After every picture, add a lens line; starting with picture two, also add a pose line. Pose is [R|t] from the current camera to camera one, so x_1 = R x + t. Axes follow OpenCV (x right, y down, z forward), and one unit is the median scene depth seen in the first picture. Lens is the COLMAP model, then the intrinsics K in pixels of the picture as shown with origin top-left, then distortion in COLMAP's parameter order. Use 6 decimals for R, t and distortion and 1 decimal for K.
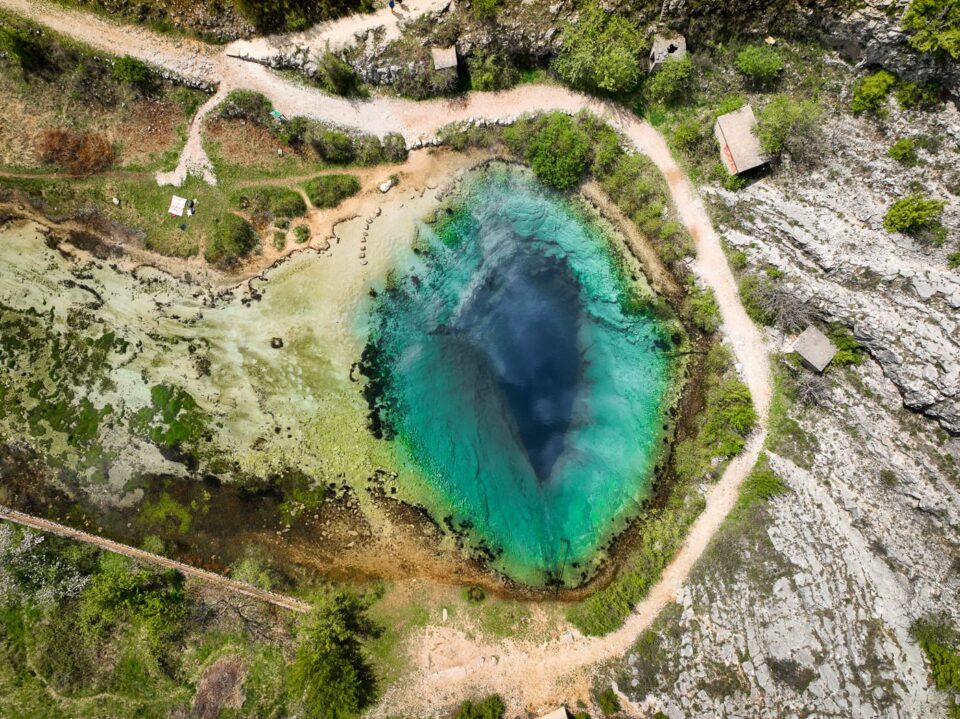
lens RADIAL K [[665.8, 0, 482.7], [0, 665.8, 353.7], [0, 0, 1]] dist [-0.000991, 0.013459]
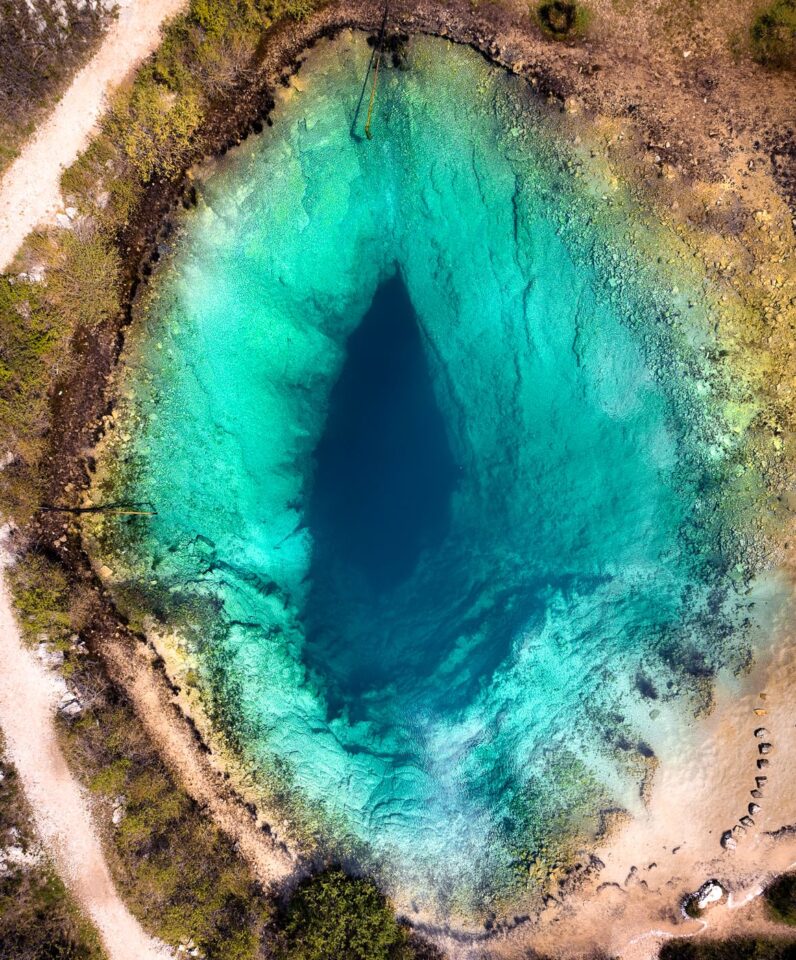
lens RADIAL K [[890.7, 0, 395.4], [0, 890.7, 531.6], [0, 0, 1]] dist [0.006365, 0.000000]
pose [[-0.998879, -0.046716, 0.007630, 0.082876], [0.046736, -0.998904, 0.002523, -0.007707], [0.007504, 0.002877, 0.999968, 0.370442]]
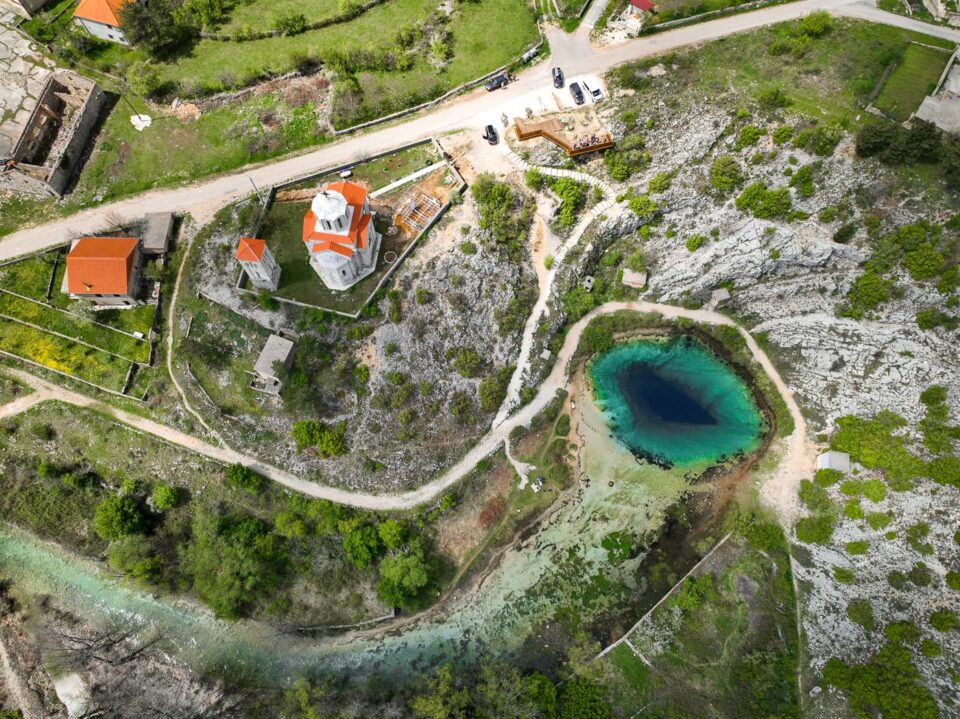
lens RADIAL K [[665.8, 0, 479.4], [0, 665.8, 359.1], [0, 0, 1]] dist [-0.000991, 0.013459]
pose [[0.530439, -0.794105, 0.296700, -0.869872], [0.847690, 0.499929, -0.177461, -0.200819], [-0.007406, 0.345642, 0.938337, -1.195049]]
